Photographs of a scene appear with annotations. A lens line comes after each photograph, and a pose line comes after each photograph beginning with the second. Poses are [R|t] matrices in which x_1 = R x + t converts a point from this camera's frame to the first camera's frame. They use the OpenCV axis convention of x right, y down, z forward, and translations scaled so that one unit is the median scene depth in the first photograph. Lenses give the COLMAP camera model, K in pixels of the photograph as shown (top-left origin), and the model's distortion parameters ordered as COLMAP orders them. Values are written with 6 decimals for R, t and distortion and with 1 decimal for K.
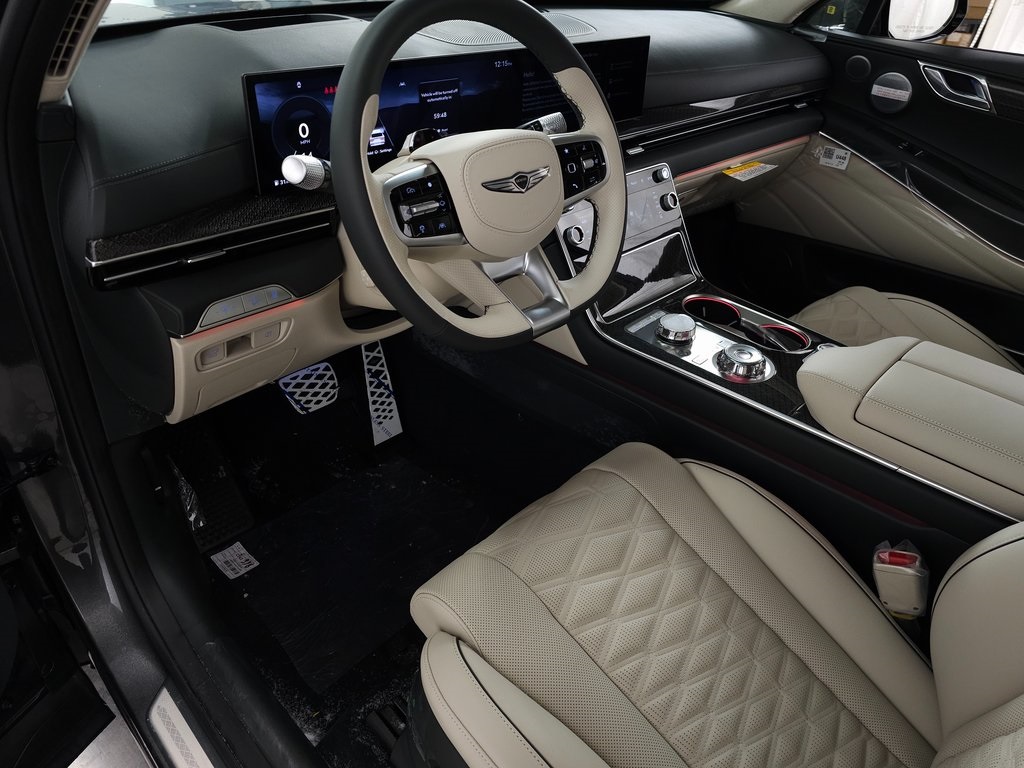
lens RADIAL K [[689.7, 0, 516.8], [0, 689.7, 378.3], [0, 0, 1]] dist [0.091218, -0.103053]
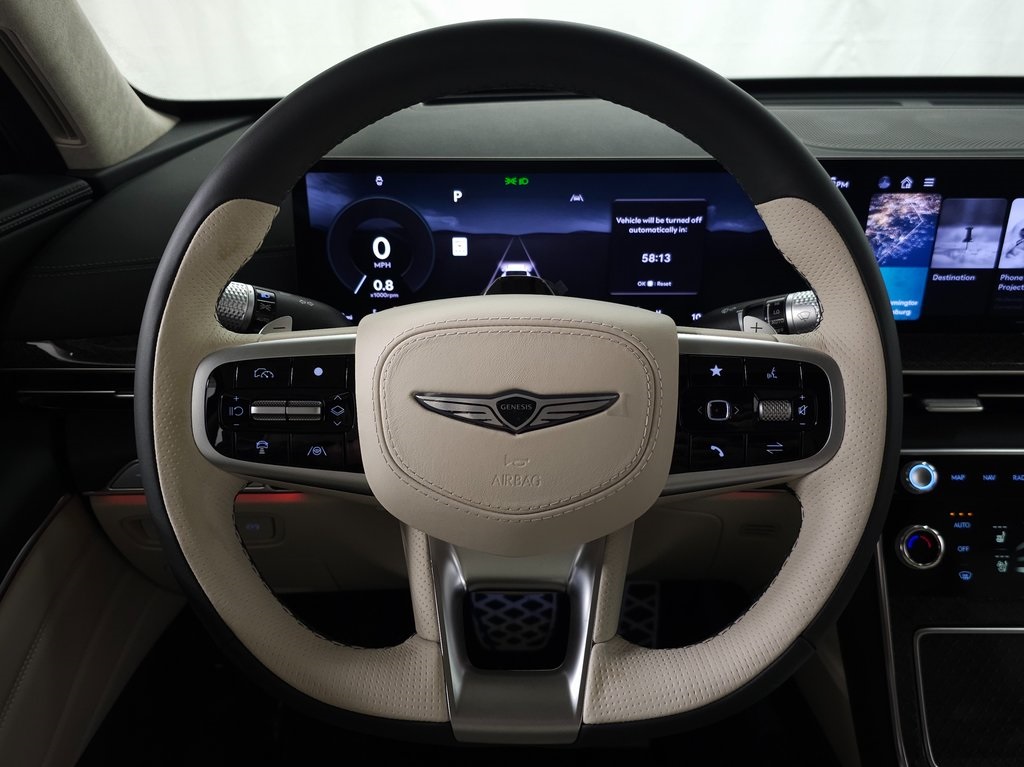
lens RADIAL K [[900.1, 0, 512.0], [0, 900.1, 383.5], [0, 0, 1]] dist [0.069525, -0.107756]
pose [[0.702259, 0.239321, -0.670490, 0.234059], [-0.360543, 0.931652, -0.045087, -0.159563], [0.613873, 0.273403, 0.740547, 0.325025]]
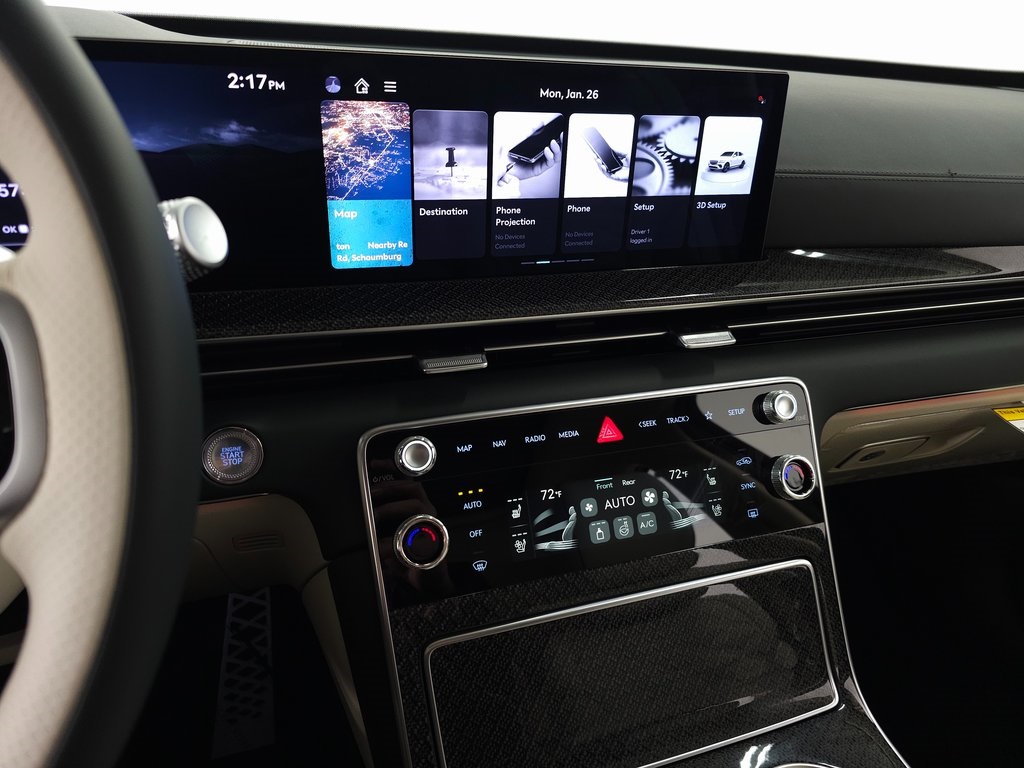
lens RADIAL K [[695.0, 0, 515.7], [0, 695.0, 382.7], [0, 0, 1]] dist [0.063361, -0.085490]
pose [[0.903291, 0.172100, -0.392996, 0.224963], [-0.235497, 0.964577, -0.118879, -0.221745], [0.358616, 0.199932, 0.911823, 0.580708]]
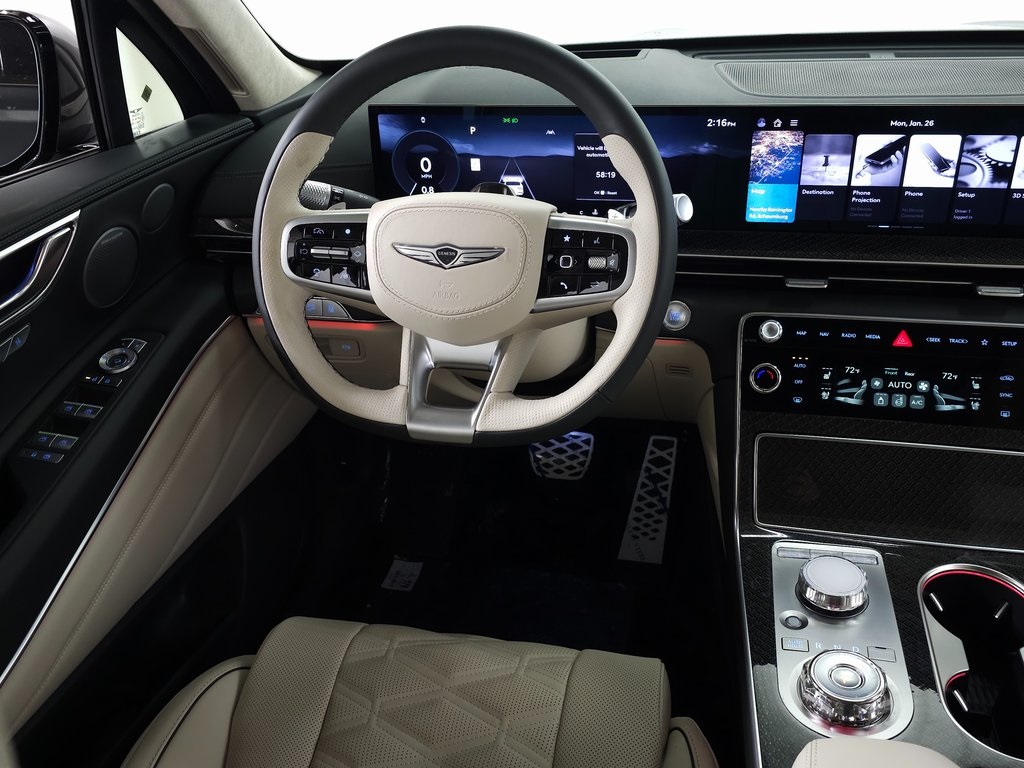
lens RADIAL K [[891.4, 0, 521.6], [0, 891.4, 376.5], [0, 0, 1]] dist [0.084243, -0.113162]
pose [[0.537190, 0.325099, -0.778292, 0.538825], [-0.406531, 0.908279, 0.098801, -0.172231], [0.739026, 0.263325, 0.620081, 0.265075]]
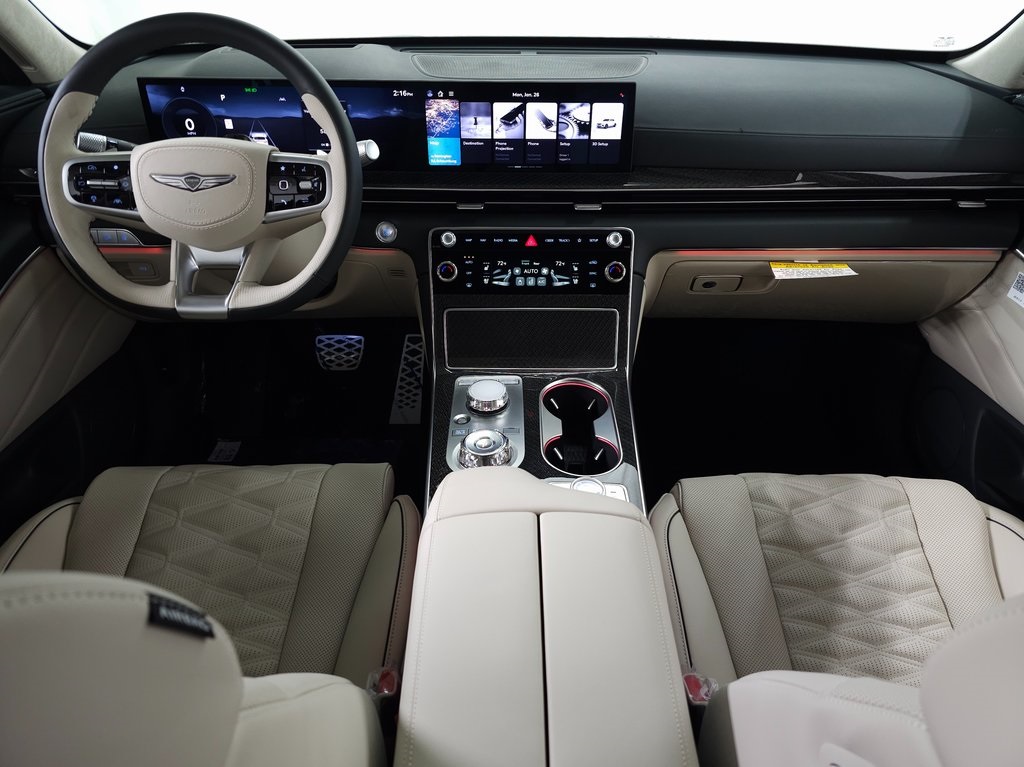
lens RADIAL K [[689.7, 0, 516.8], [0, 689.7, 377.8], [0, 0, 1]] dist [0.091218, -0.103053]
pose [[0.710685, 0.331040, -0.620757, 0.703713], [-0.360759, 0.929011, 0.082406, -0.159410], [0.603970, 0.165379, 0.779660, 0.282140]]
